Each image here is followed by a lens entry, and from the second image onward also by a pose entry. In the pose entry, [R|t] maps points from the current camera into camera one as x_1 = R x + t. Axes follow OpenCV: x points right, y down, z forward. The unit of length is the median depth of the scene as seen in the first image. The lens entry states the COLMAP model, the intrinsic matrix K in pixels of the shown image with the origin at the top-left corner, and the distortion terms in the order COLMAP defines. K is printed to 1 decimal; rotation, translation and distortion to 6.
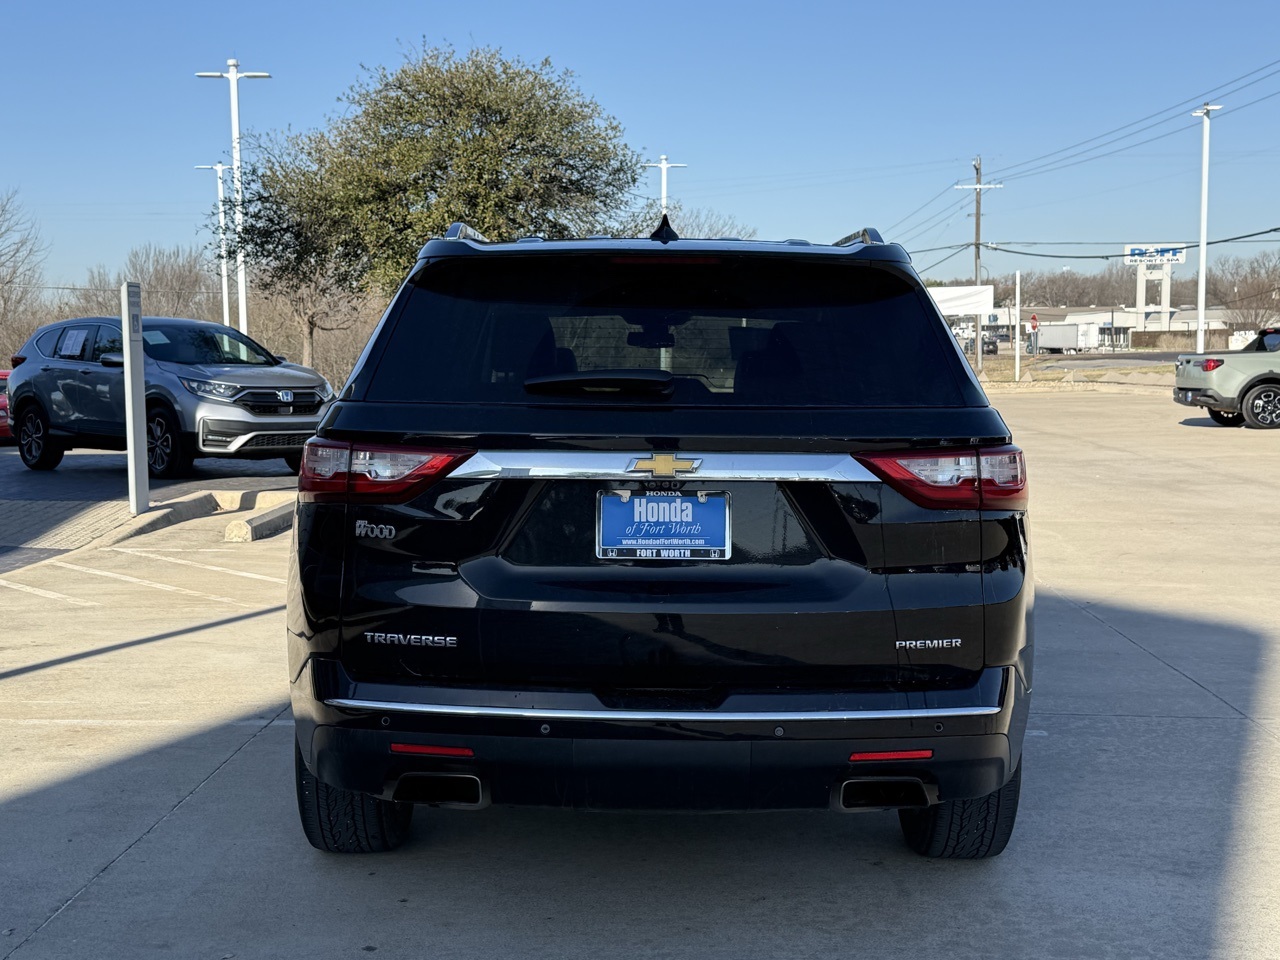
lens RADIAL K [[2822.4, 0, 633.3], [0, 2822.4, 514.2], [0, 0, 1]] dist [0.624556, -4.301787]
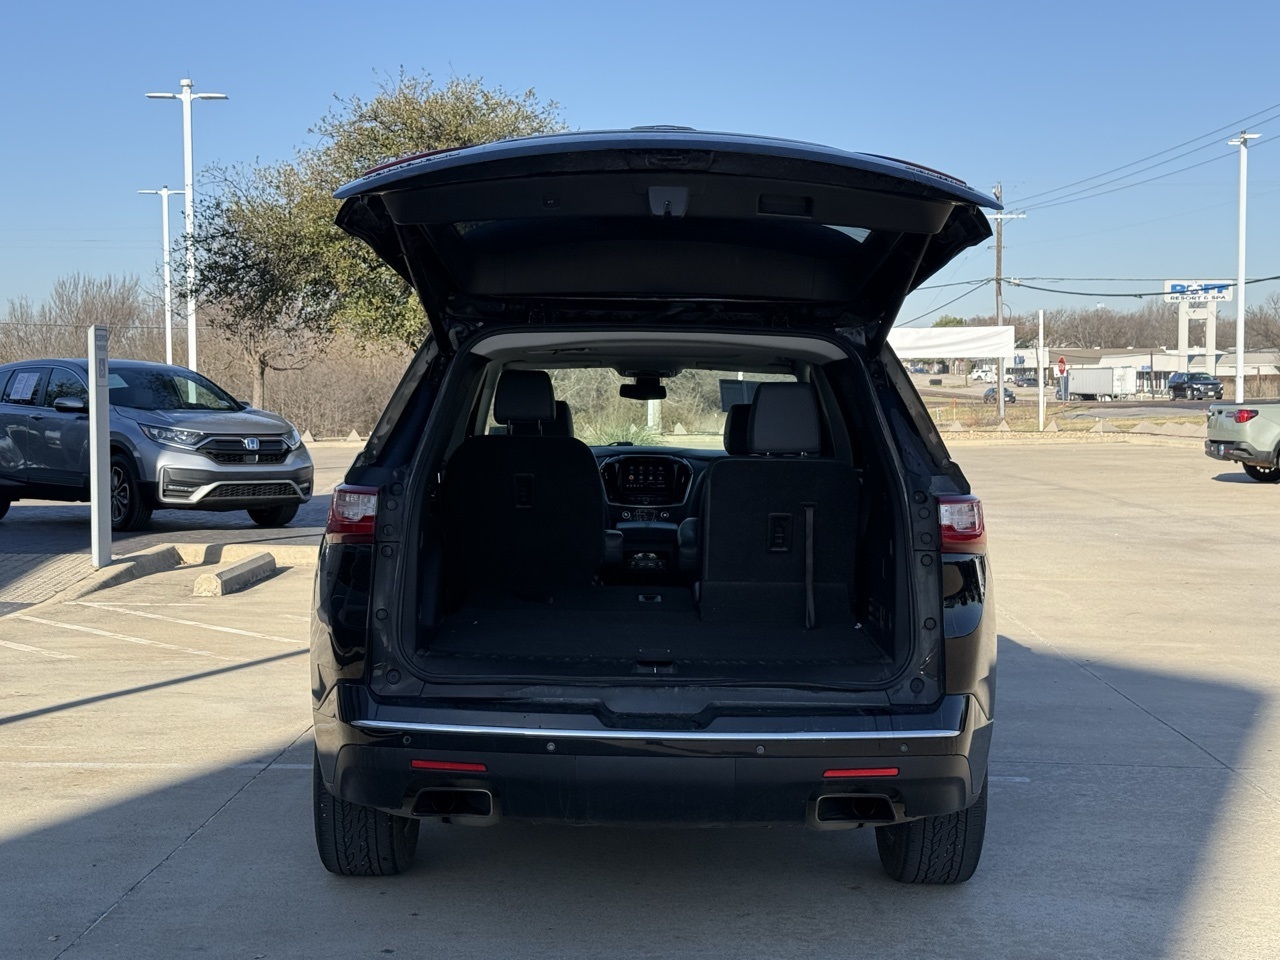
lens RADIAL K [[4731.7, 0, 640.0], [0, 4731.7, 480.0], [0, 0, 1]] dist [1.216759, -0.504523]
pose [[0.999905, 0.005416, 0.012711, -0.013751], [-0.005010, 0.999483, -0.031772, 0.020245], [-0.012876, 0.031705, 0.999414, -0.585626]]
